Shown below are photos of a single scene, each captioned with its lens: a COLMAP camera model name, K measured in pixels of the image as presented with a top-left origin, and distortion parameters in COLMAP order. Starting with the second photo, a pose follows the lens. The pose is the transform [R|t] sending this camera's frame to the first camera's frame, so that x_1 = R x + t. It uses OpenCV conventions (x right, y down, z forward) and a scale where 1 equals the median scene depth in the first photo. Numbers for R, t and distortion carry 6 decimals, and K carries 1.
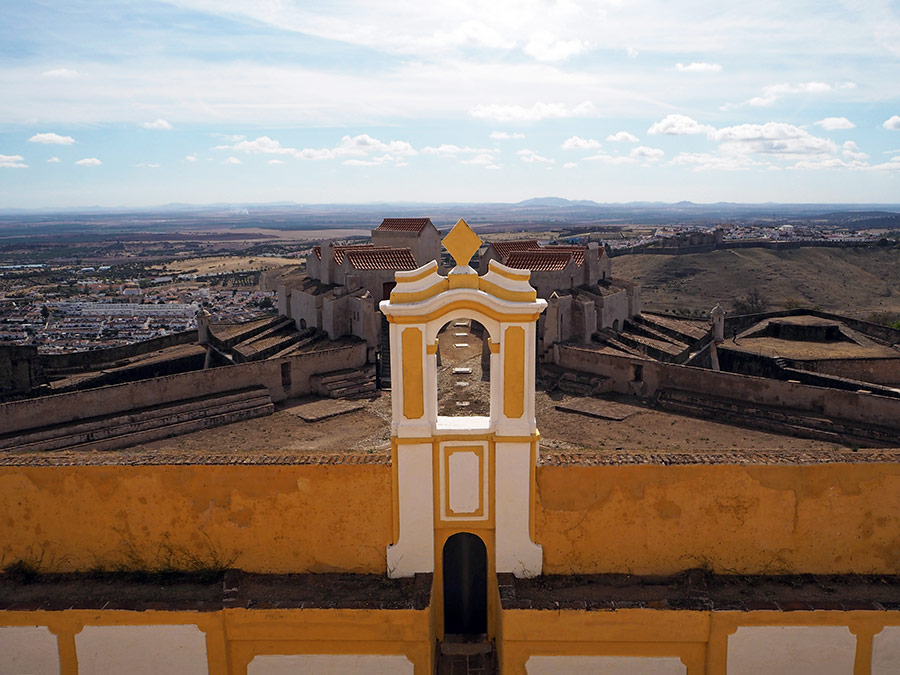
lens RADIAL K [[792.4, 0, 451.3], [0, 792.4, 336.3], [0, 0, 1]] dist [-0.006659, 0.003277]
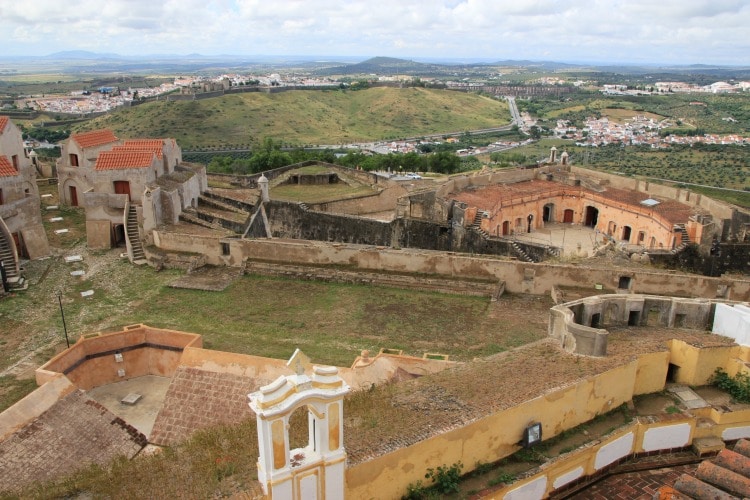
lens RADIAL K [[643.2, 0, 375.4], [0, 643.2, 250.1], [0, 0, 1]] dist [-0.095869, 0.003863]
pose [[0.851864, -0.141945, 0.504162, -0.071278], [0.072911, 0.985342, 0.154225, -0.079041], [-0.518663, -0.094620, 0.849727, -0.024448]]
